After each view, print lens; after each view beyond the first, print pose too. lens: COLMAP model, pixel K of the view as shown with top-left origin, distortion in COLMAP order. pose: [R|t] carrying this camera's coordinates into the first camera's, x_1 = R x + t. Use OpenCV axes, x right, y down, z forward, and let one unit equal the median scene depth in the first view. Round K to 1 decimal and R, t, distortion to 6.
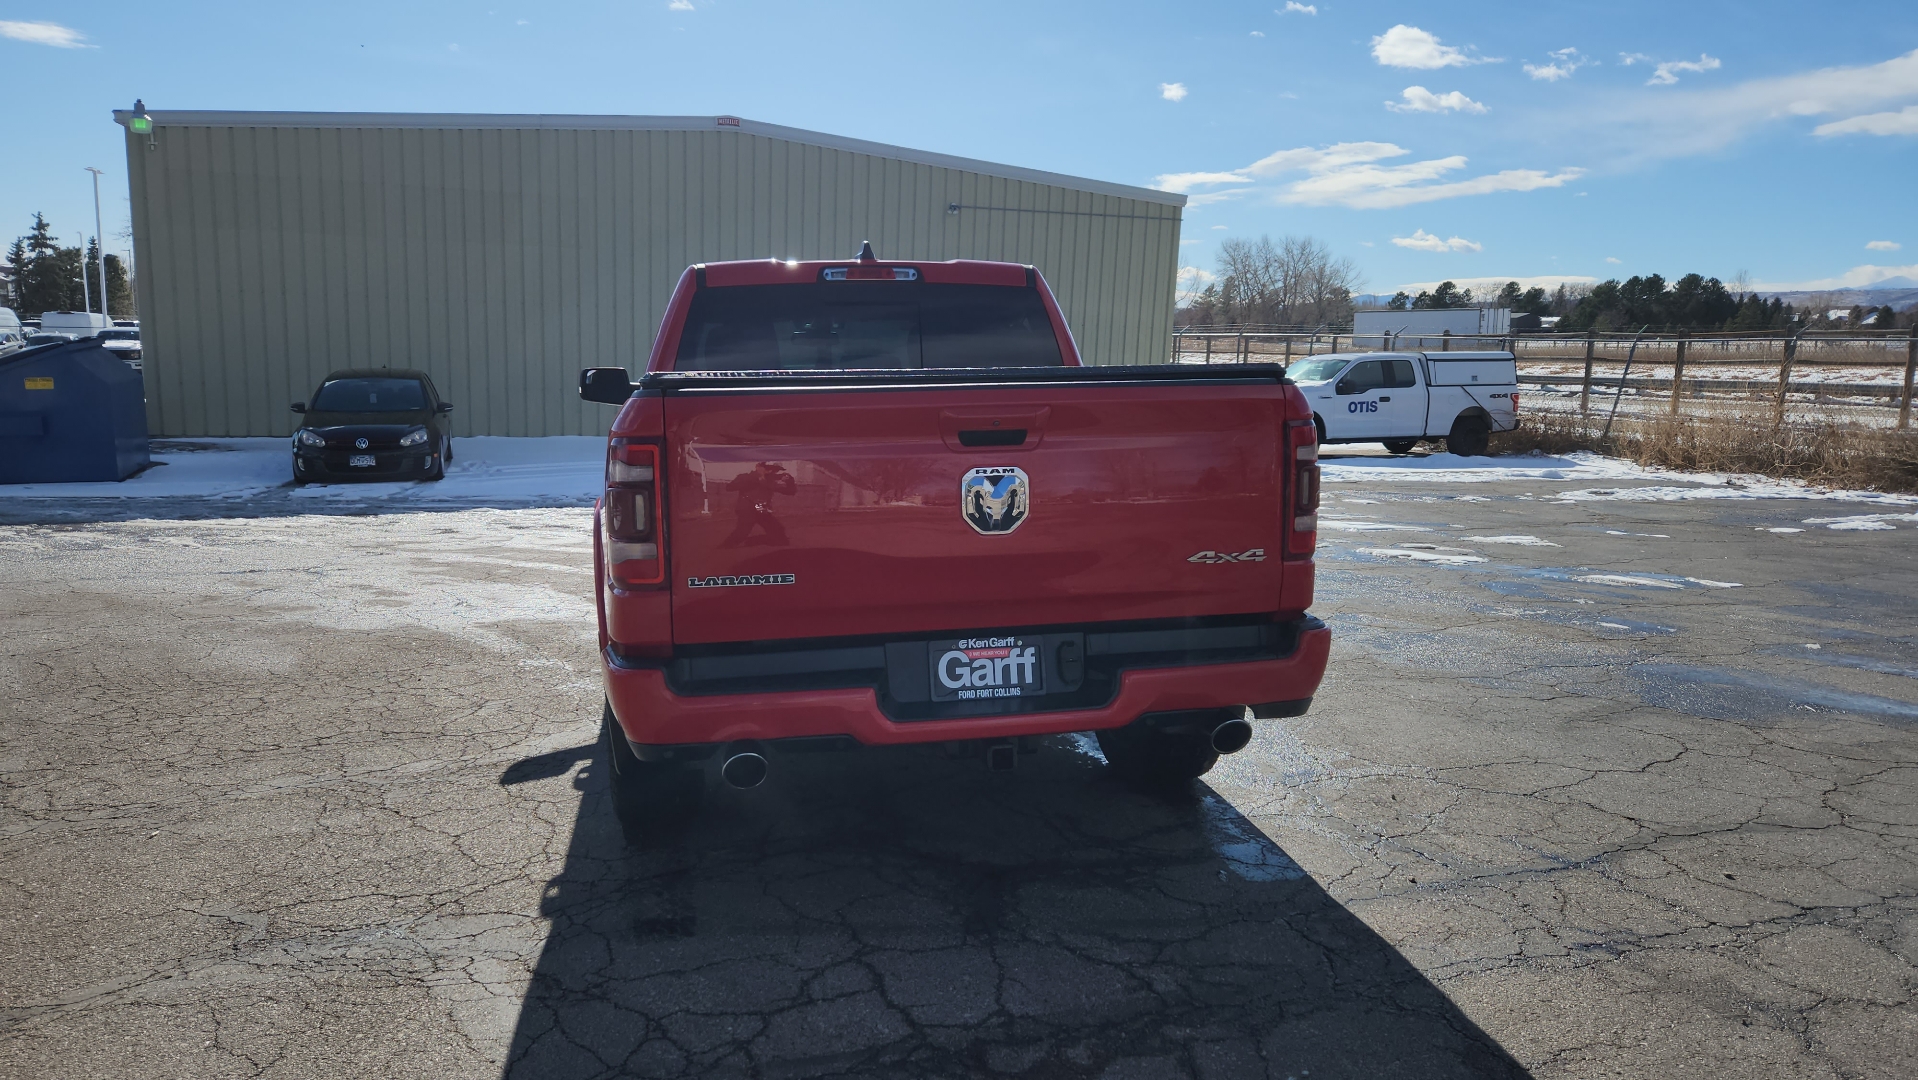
lens RADIAL K [[1277.4, 0, 925.5], [0, 1277.4, 524.9], [0, 0, 1]] dist [0.072617, -0.057725]
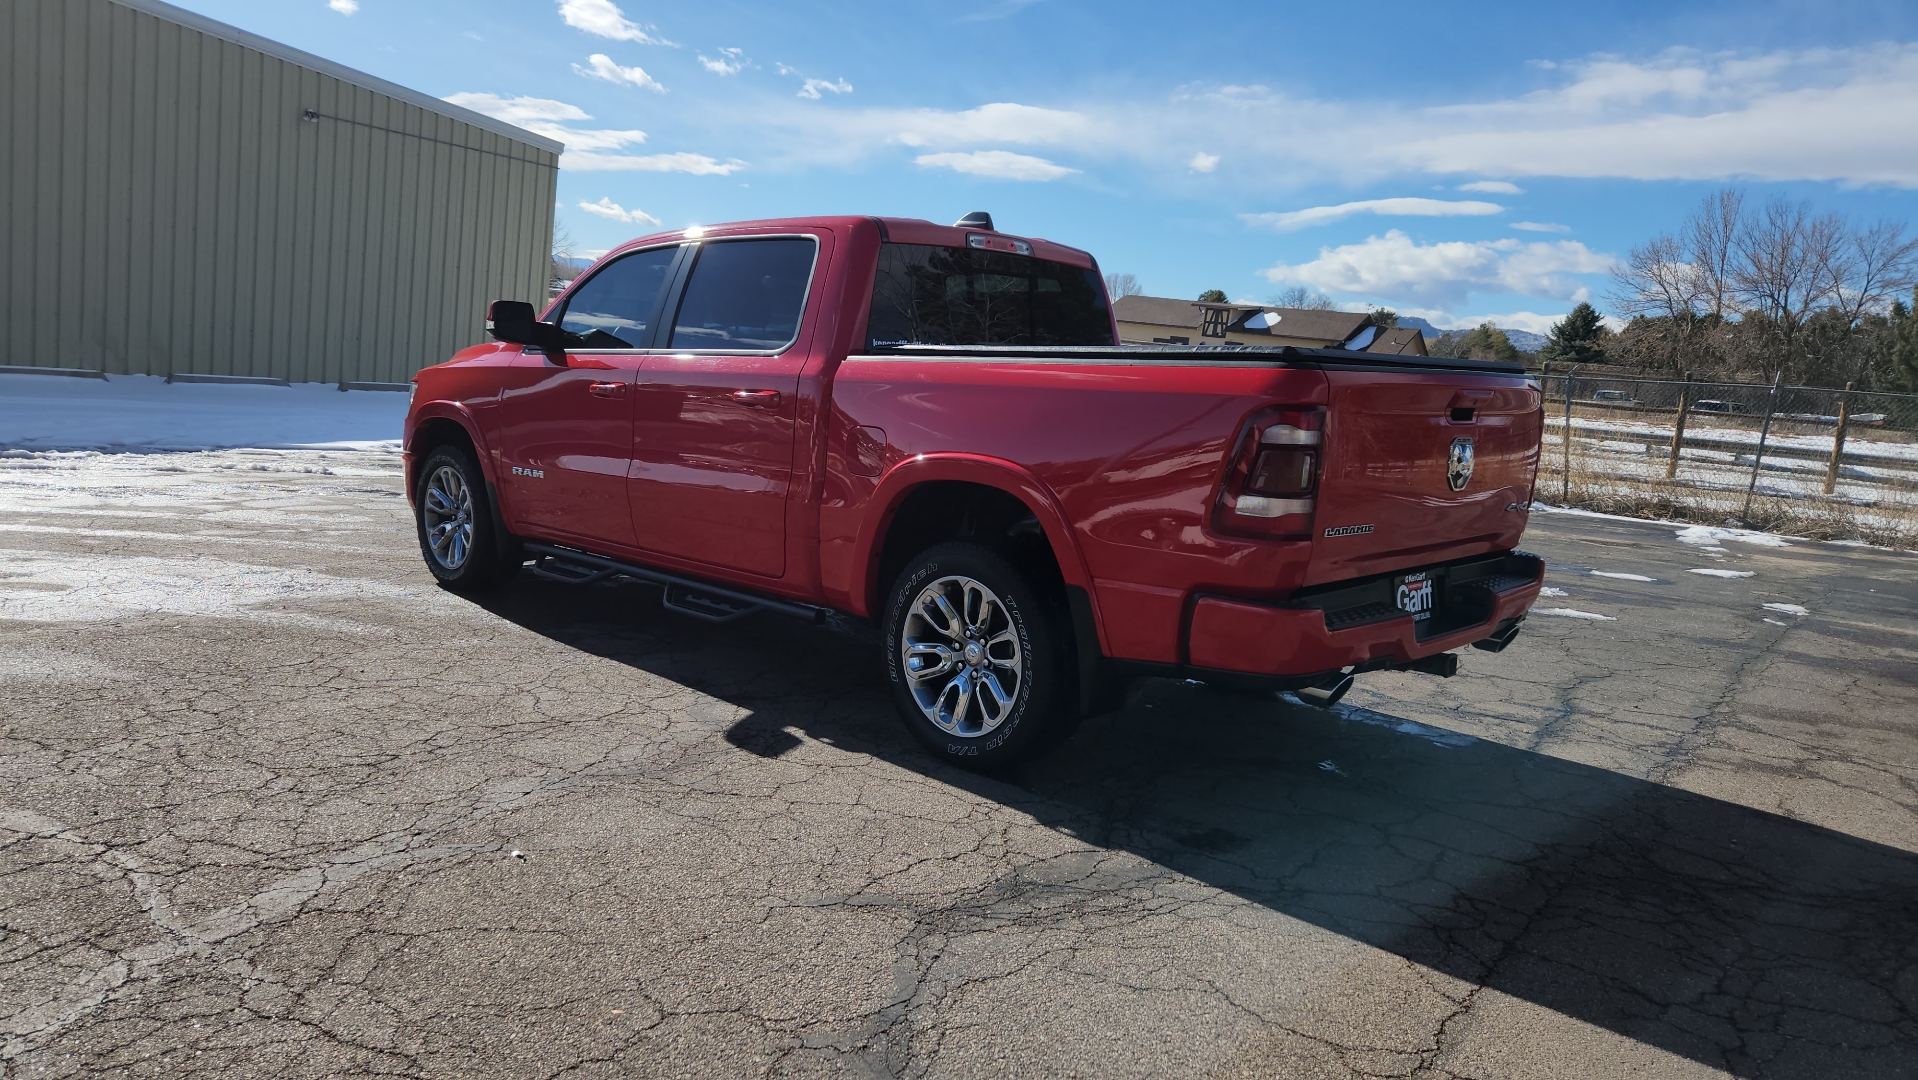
lens RADIAL K [[1277.4, 0, 935.5], [0, 1277.4, 552.8], [0, 0, 1]] dist [0.072617, -0.057725]
pose [[0.817928, -0.028658, 0.574606, -0.300774], [-0.001663, 0.998637, 0.052174, 0.000814], [-0.575318, -0.043630, 0.816765, 0.066372]]
